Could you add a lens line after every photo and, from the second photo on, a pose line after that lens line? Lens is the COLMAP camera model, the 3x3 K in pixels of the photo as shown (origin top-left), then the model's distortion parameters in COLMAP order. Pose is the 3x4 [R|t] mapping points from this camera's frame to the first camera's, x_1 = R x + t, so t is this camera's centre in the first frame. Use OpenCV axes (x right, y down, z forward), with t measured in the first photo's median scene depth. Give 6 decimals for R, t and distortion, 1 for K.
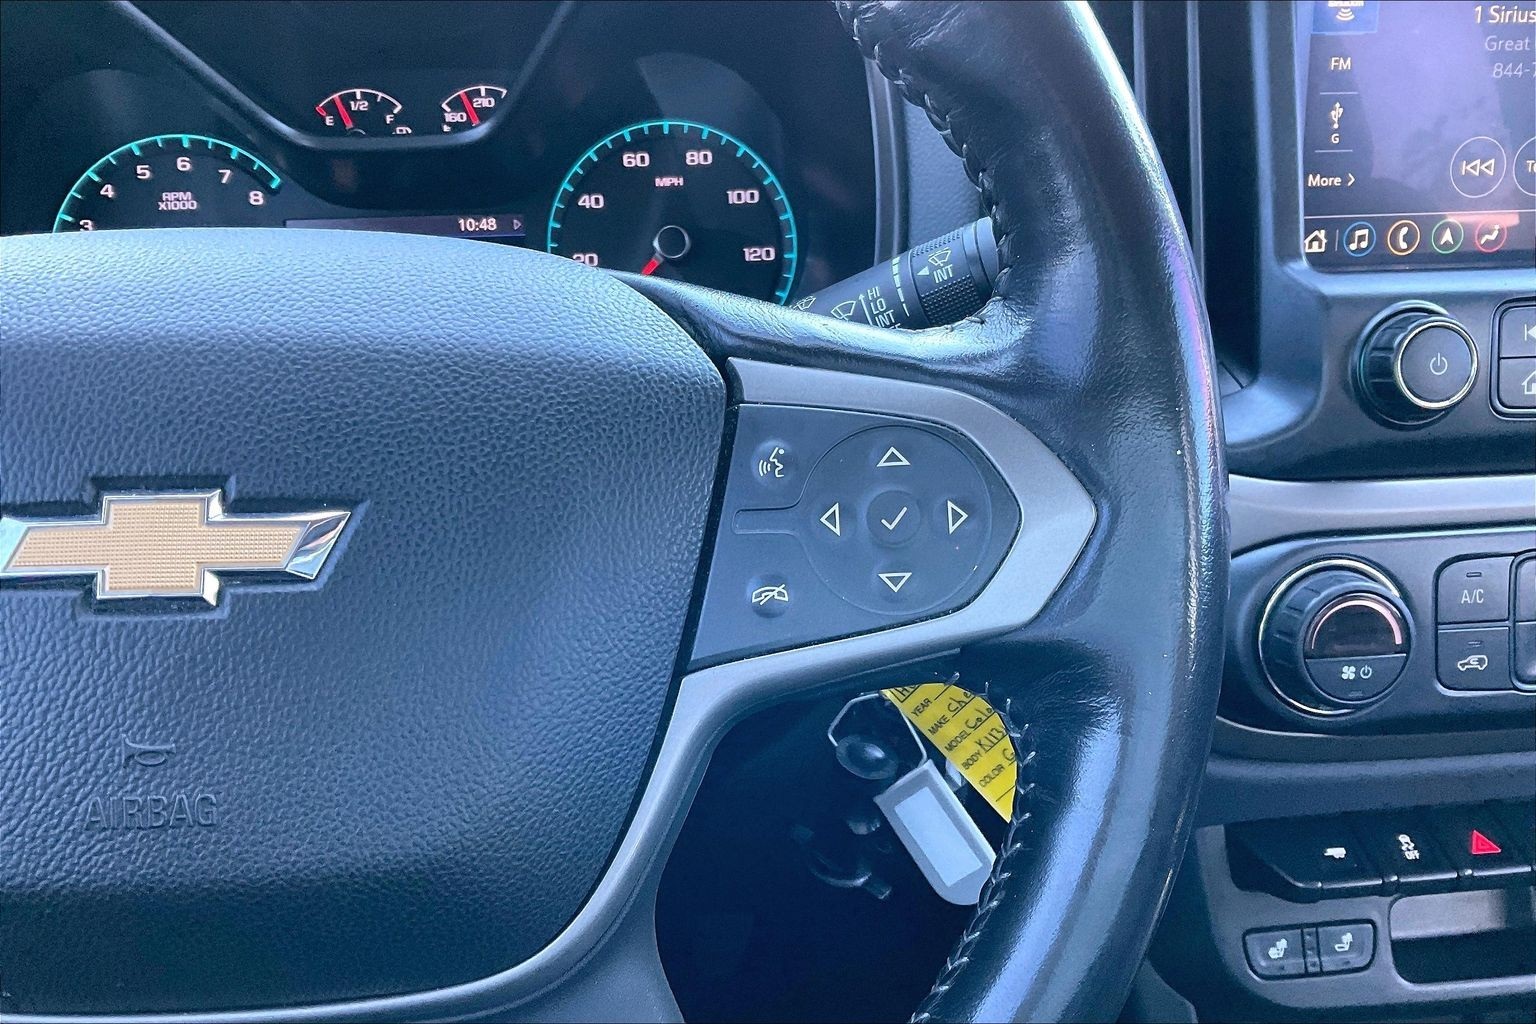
lens RADIAL K [[1258.1, 0, 773.9], [0, 1258.1, 520.2], [0, 0, 1]] dist [0.085429, -0.163461]
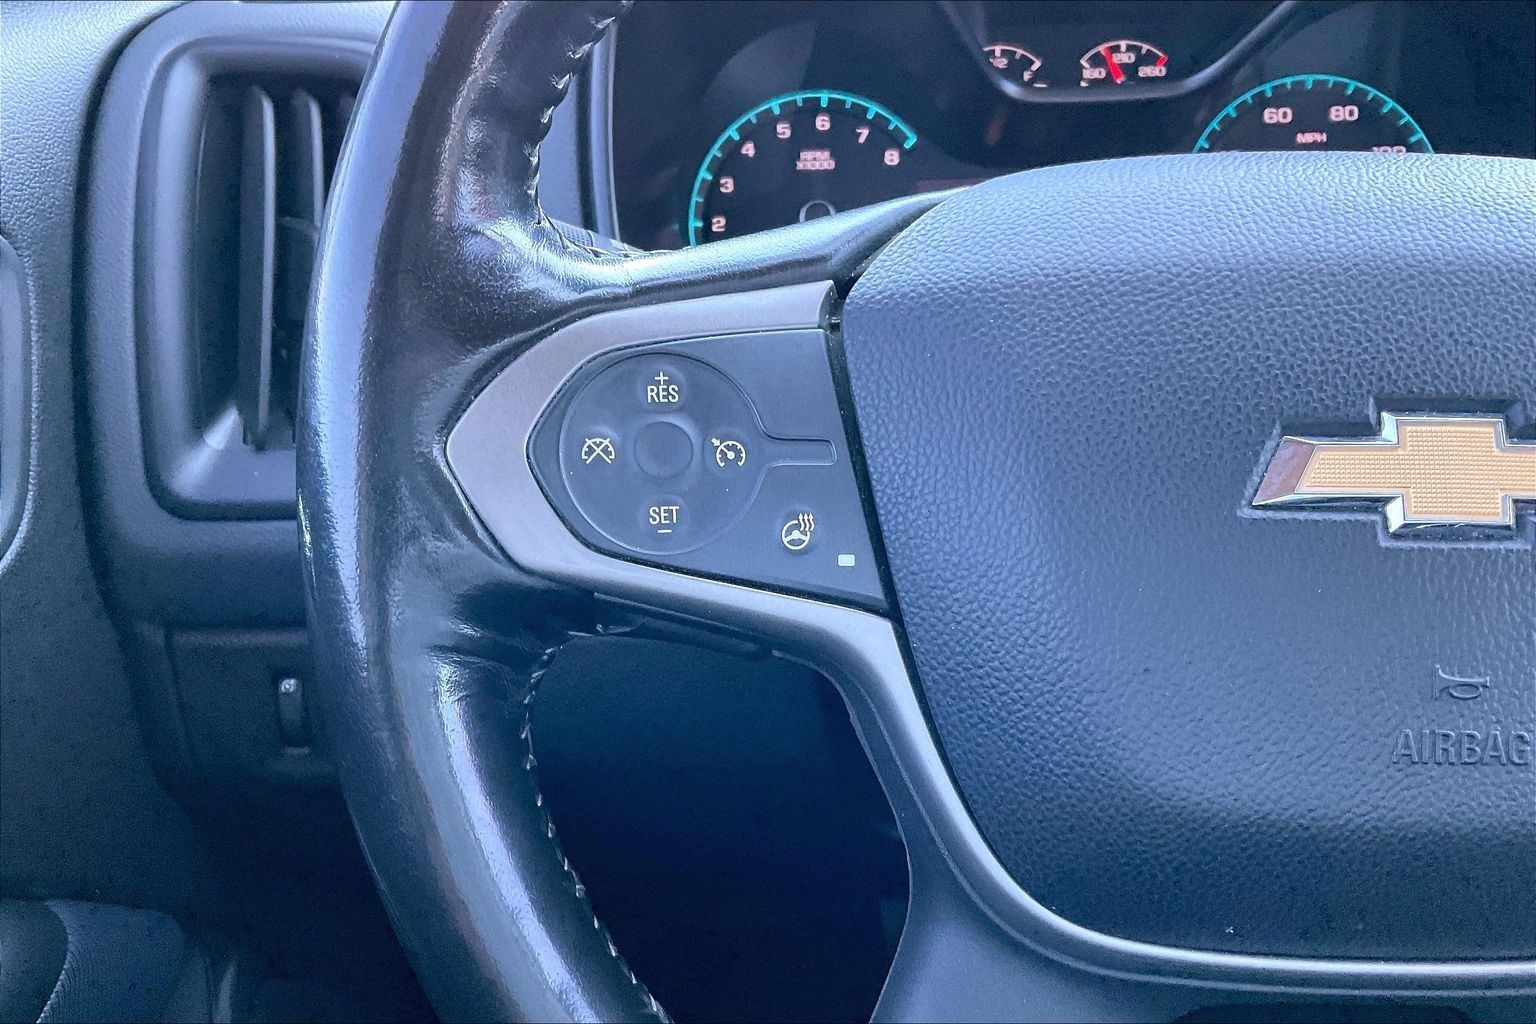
lens RADIAL K [[1258.1, 0, 773.0], [0, 1258.1, 519.0], [0, 0, 1]] dist [0.085429, -0.163461]
pose [[0.992768, 0.033998, -0.115132, -0.416090], [-0.033529, 0.999420, 0.006016, 0.032079], [0.115269, -0.002112, 0.993332, -0.003636]]
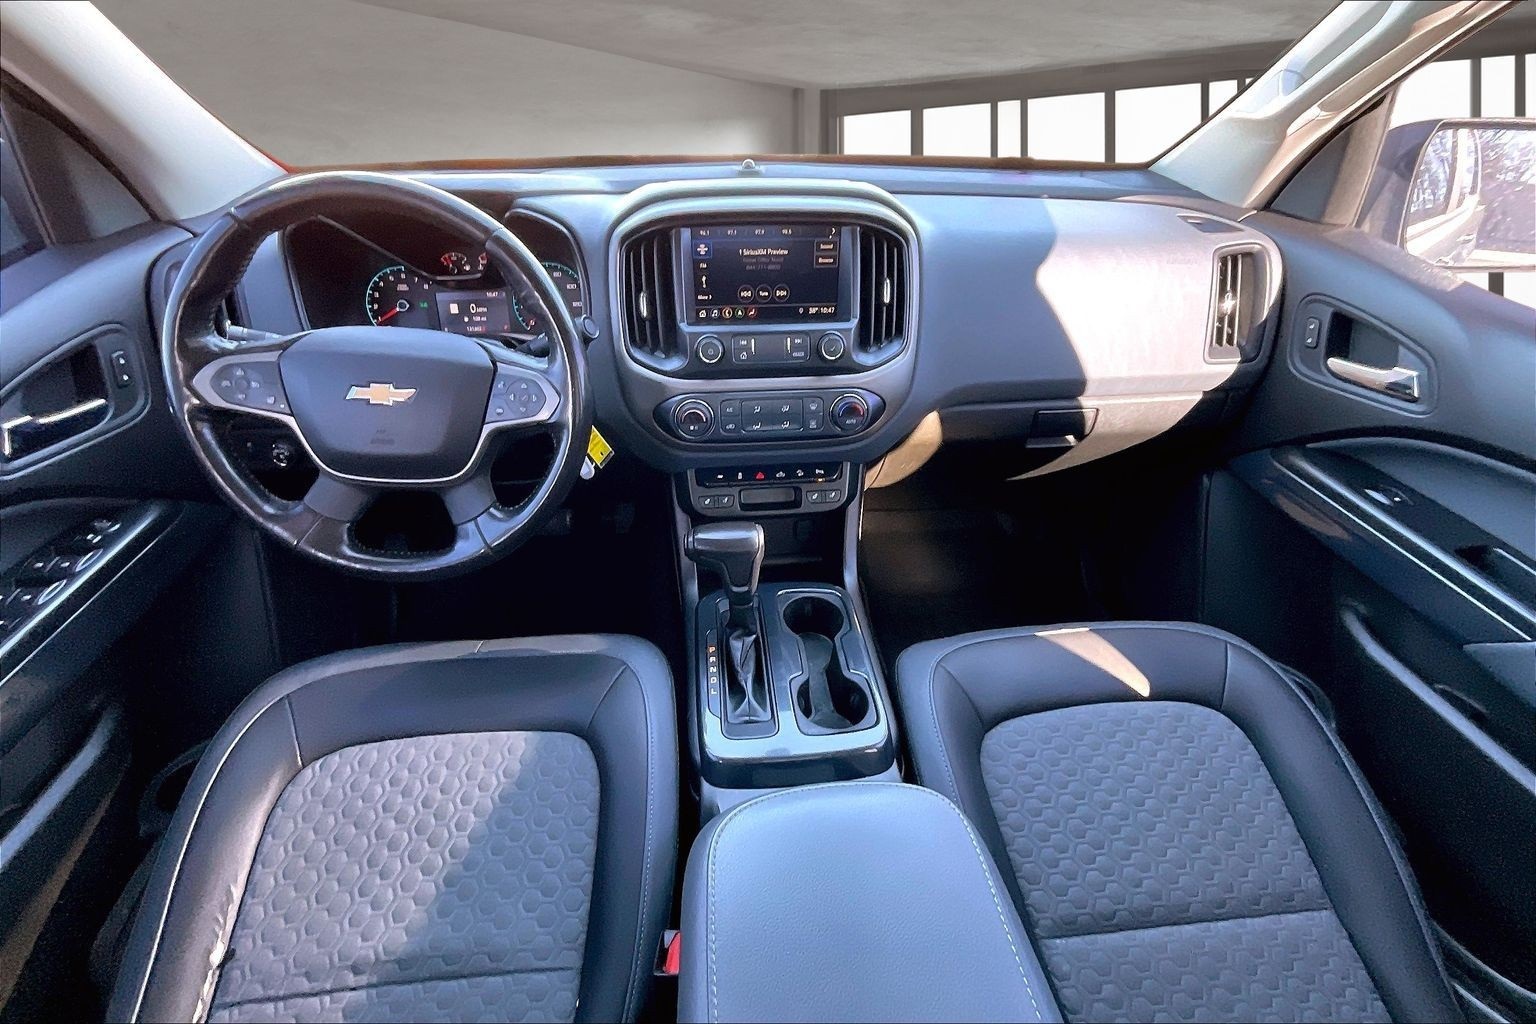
lens RADIAL K [[600.3, 0, 770.0], [0, 600.3, 511.9], [0, 0, 1]] dist [-0.011888, 0.001152]
pose [[0.999700, 0.016569, 0.018060, 0.555239], [-0.020217, 0.974036, 0.225490, -0.048589], [-0.013855, -0.225787, 0.974078, -0.792402]]
